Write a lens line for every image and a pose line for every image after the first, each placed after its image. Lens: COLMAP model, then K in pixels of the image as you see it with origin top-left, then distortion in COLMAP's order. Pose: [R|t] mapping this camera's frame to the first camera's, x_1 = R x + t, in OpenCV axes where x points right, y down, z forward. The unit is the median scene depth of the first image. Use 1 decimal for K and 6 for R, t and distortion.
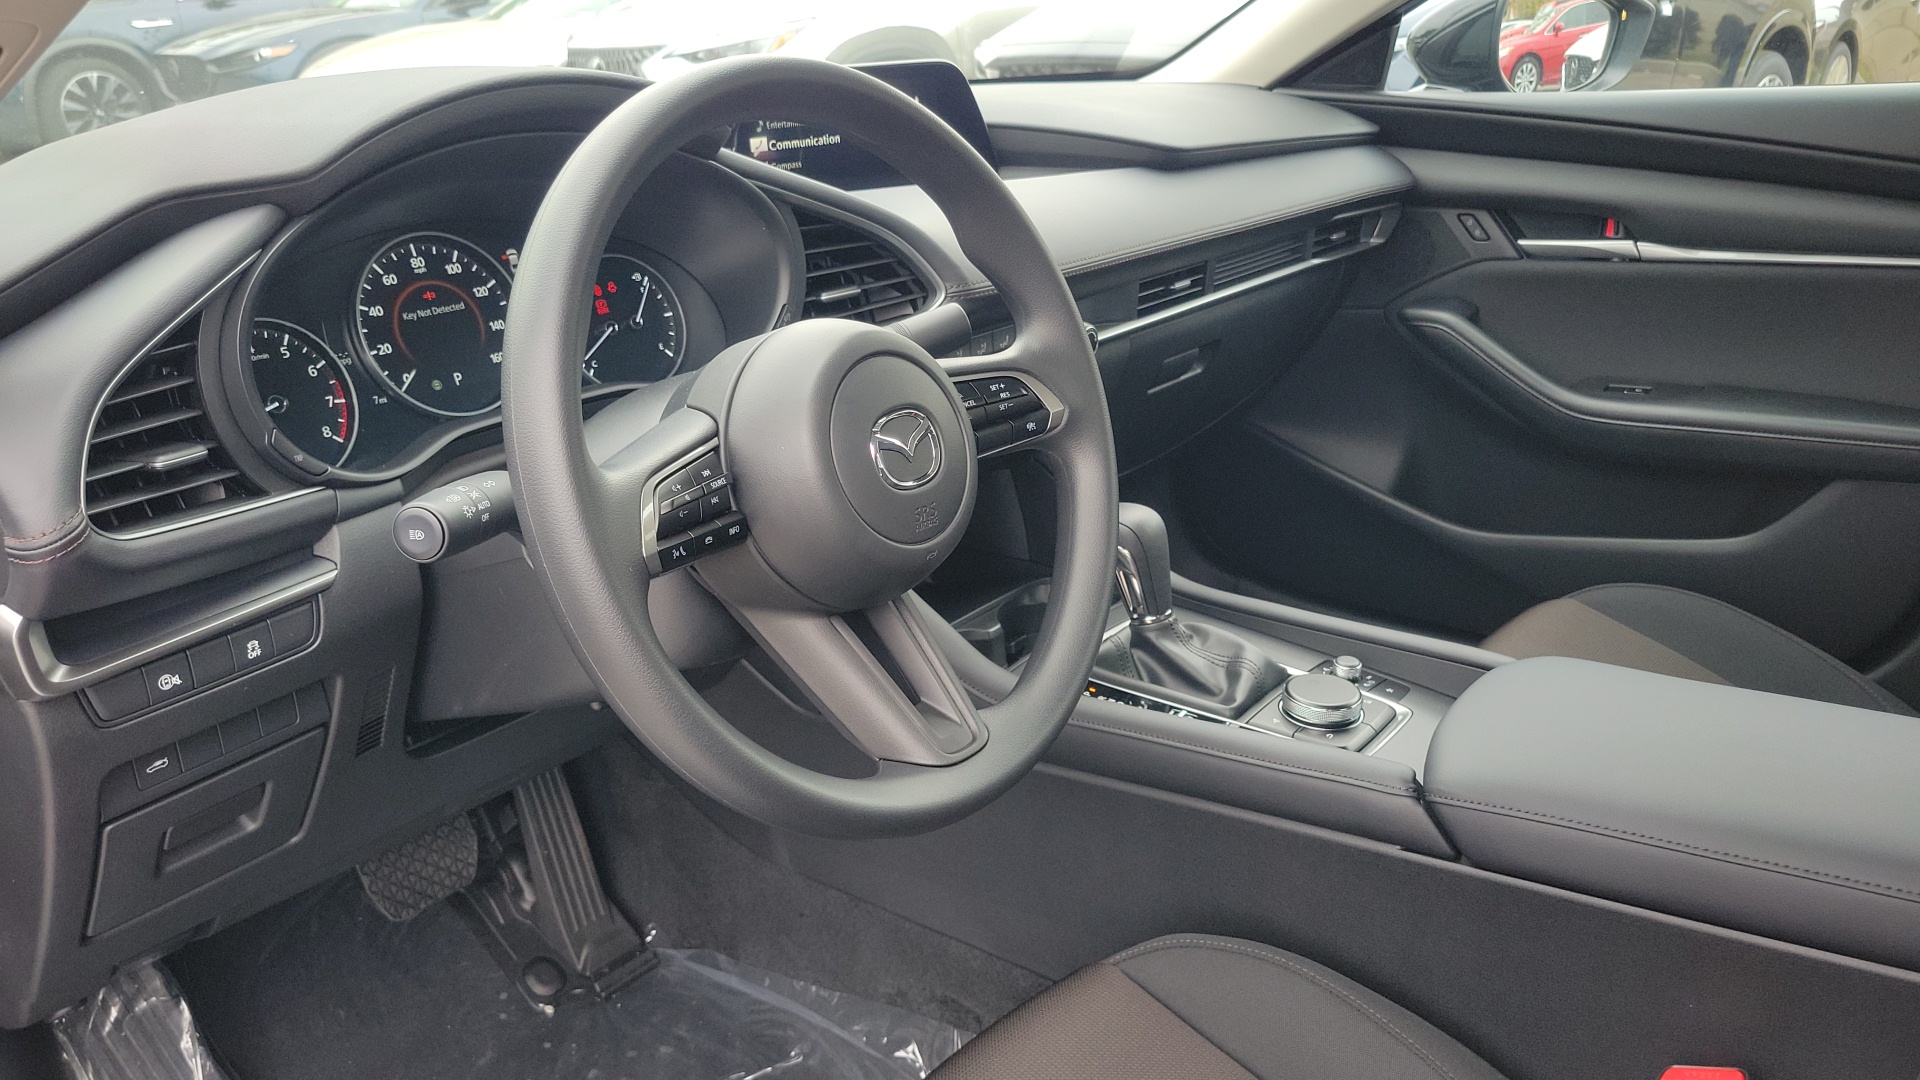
lens RADIAL K [[1468.8, 0, 962.1], [0, 1468.8, 529.6], [0, 0, 1]] dist [0.032949, -0.024271]
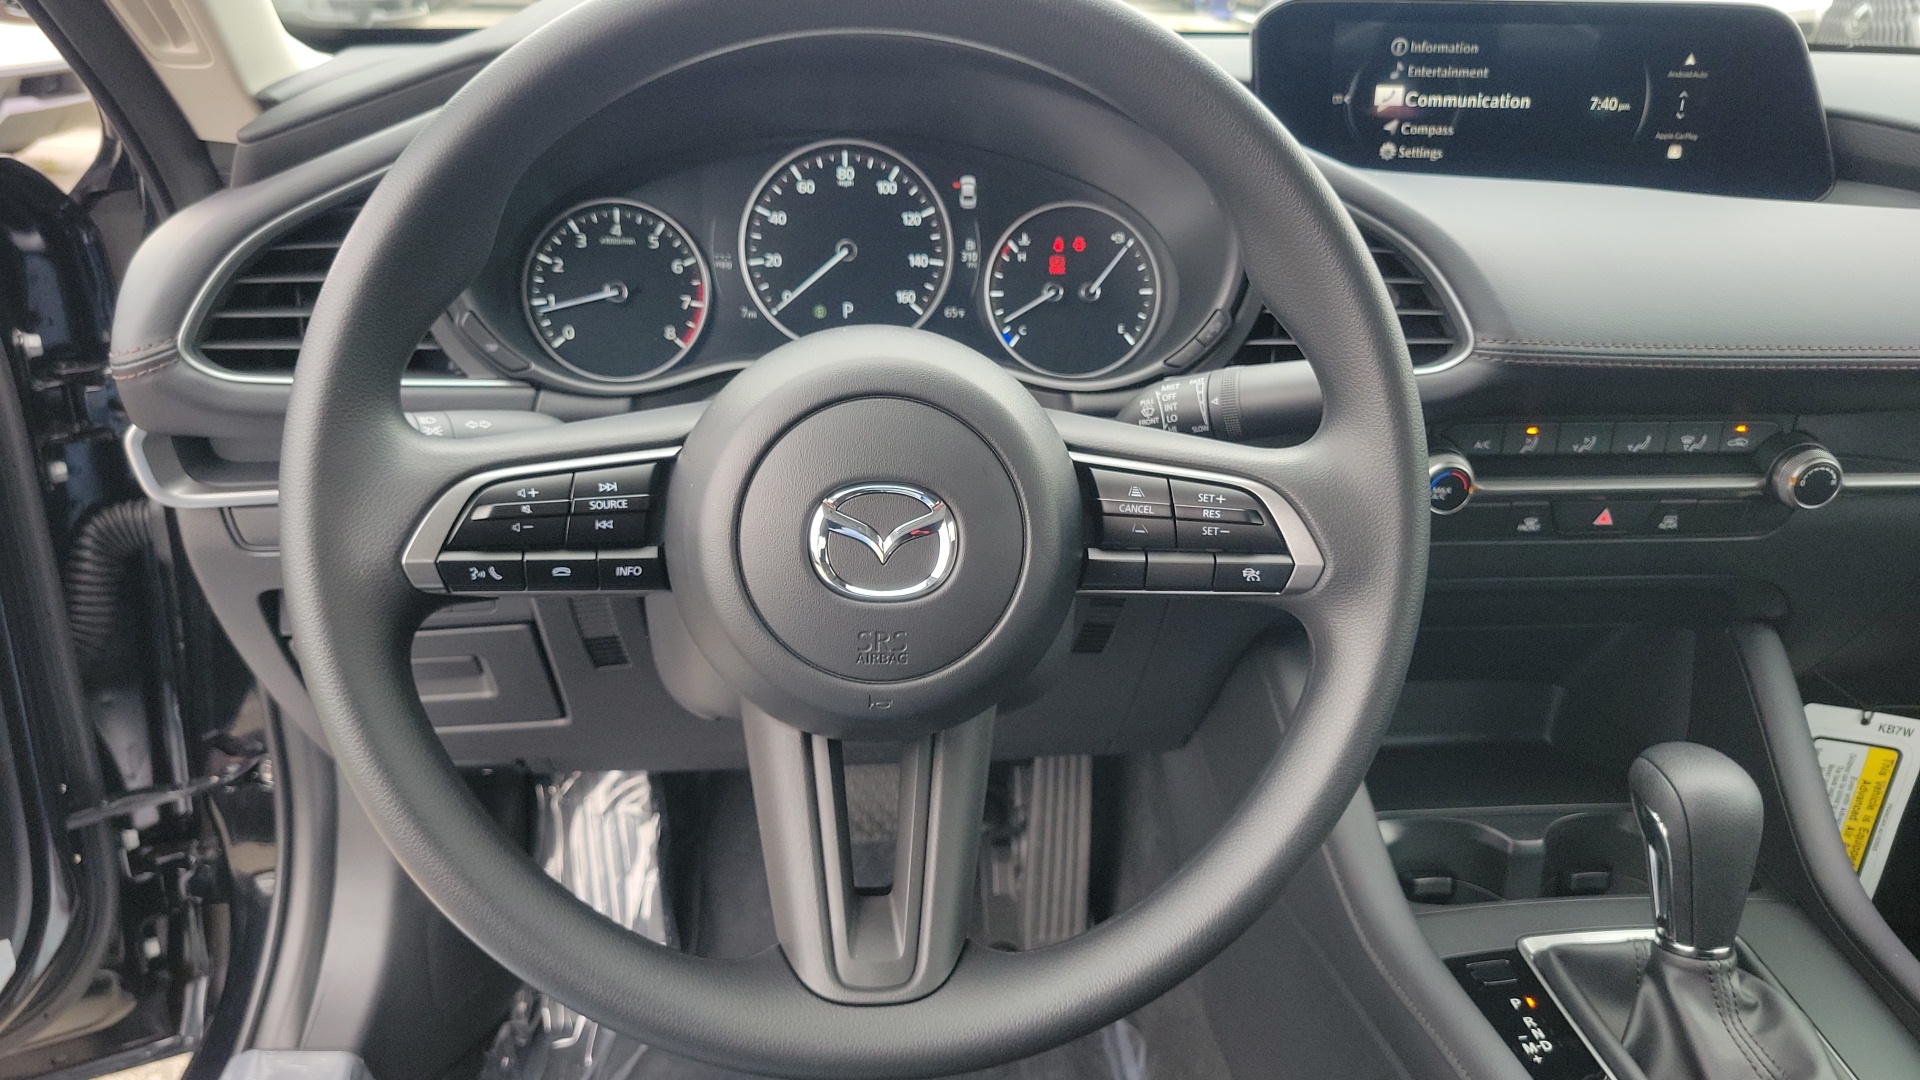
lens RADIAL K [[1468.8, 0, 966.9], [0, 1468.8, 529.1], [0, 0, 1]] dist [0.032949, -0.024271]
pose [[0.690404, 0.311739, -0.652810, 0.263212], [-0.285541, 0.946551, 0.150026, -0.106684], [0.664686, 0.082826, 0.742517, 0.329826]]
